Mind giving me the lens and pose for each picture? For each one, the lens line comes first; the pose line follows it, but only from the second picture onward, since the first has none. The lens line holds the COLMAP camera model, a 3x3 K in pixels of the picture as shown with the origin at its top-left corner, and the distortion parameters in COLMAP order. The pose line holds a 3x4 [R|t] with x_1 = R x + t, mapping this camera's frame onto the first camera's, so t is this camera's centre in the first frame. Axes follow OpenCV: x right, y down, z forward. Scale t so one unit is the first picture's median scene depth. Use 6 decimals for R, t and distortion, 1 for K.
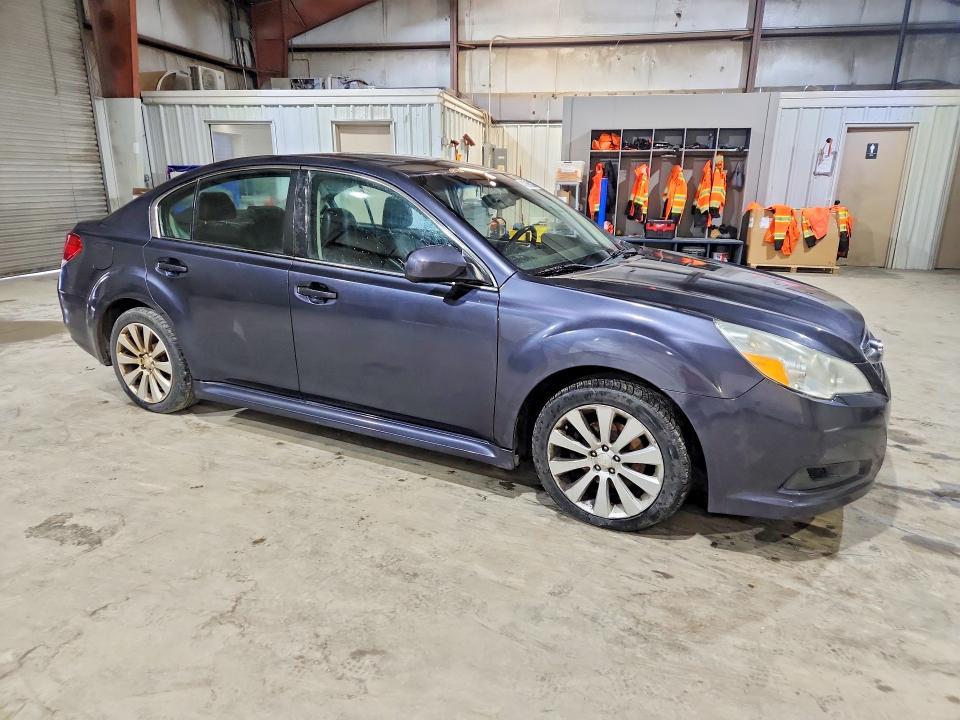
lens RADIAL K [[639.3, 0, 479.1], [0, 639.3, 365.1], [0, 0, 1]] dist [0.048242, -0.030399]
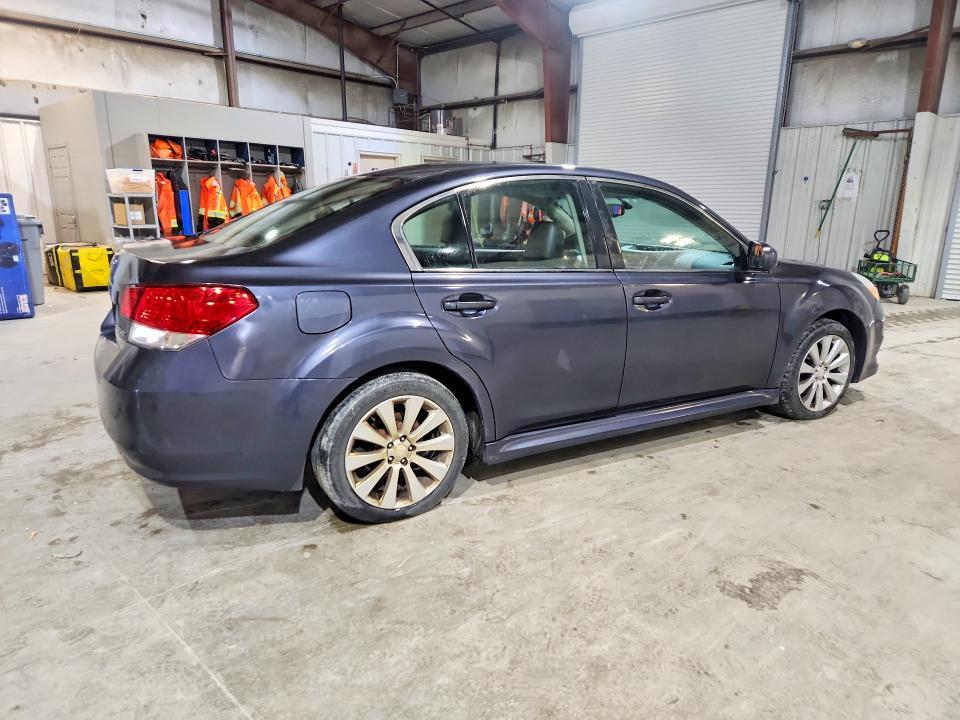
lens RADIAL K [[639.3, 0, 483.8], [0, 639.3, 361.7], [0, 0, 1]] dist [0.048242, -0.030399]
pose [[0.535833, -0.206488, 0.818685, -0.366375], [0.229283, 0.968783, 0.094279, -0.051172], [-0.812596, 0.137193, 0.566450, 0.189434]]
